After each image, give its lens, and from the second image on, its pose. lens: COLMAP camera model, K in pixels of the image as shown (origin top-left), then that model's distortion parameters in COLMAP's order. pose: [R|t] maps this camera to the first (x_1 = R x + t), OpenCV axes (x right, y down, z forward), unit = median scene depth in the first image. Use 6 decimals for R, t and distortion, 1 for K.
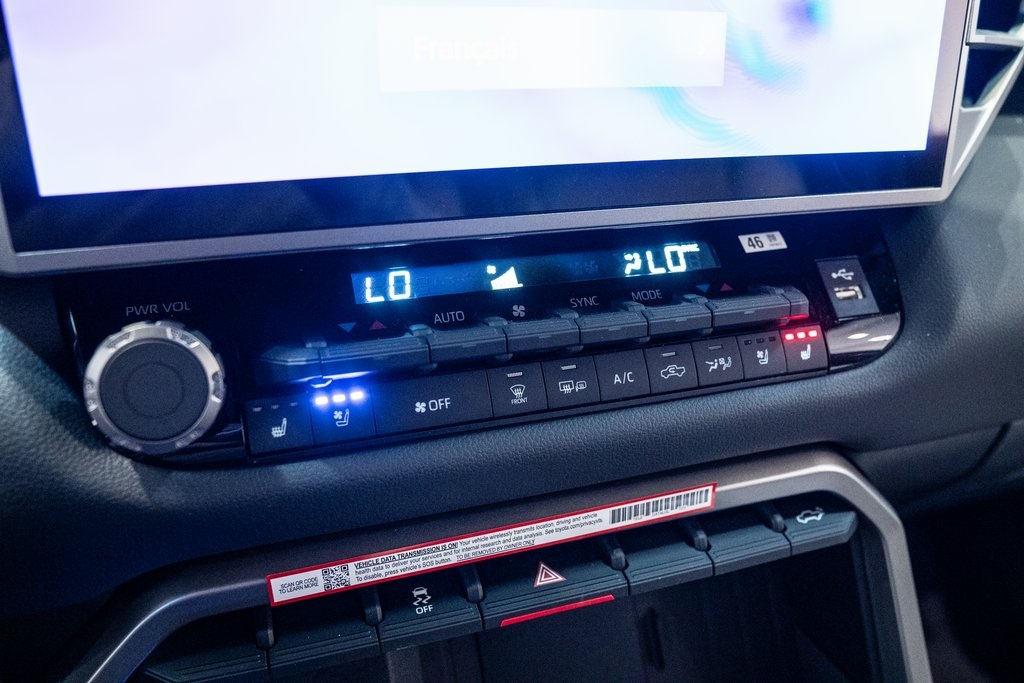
lens RADIAL K [[779.4, 0, 515.2], [0, 779.4, 338.9], [0, 0, 1]] dist [-0.061672, 0.005856]
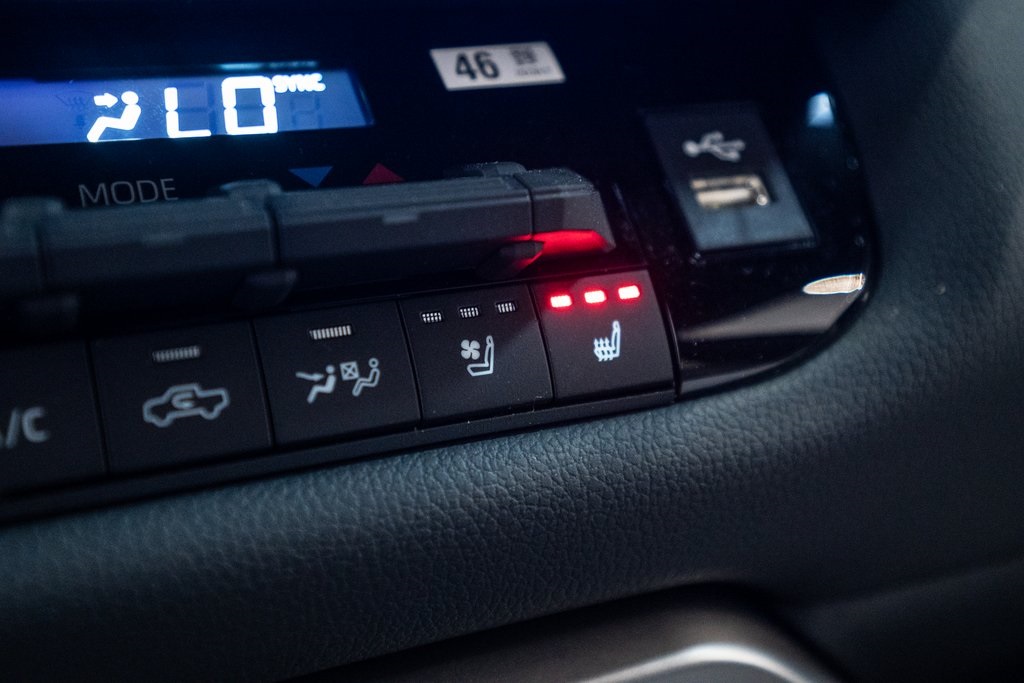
lens RADIAL K [[1190.9, 0, 510.9], [0, 1190.9, 345.3], [0, 0, 1]] dist [0.018294, 0.000000]
pose [[0.994375, -0.041971, 0.097250, 0.272563], [0.048568, 0.996605, -0.066487, 0.053498], [-0.094130, 0.070836, 0.993037, 0.439882]]
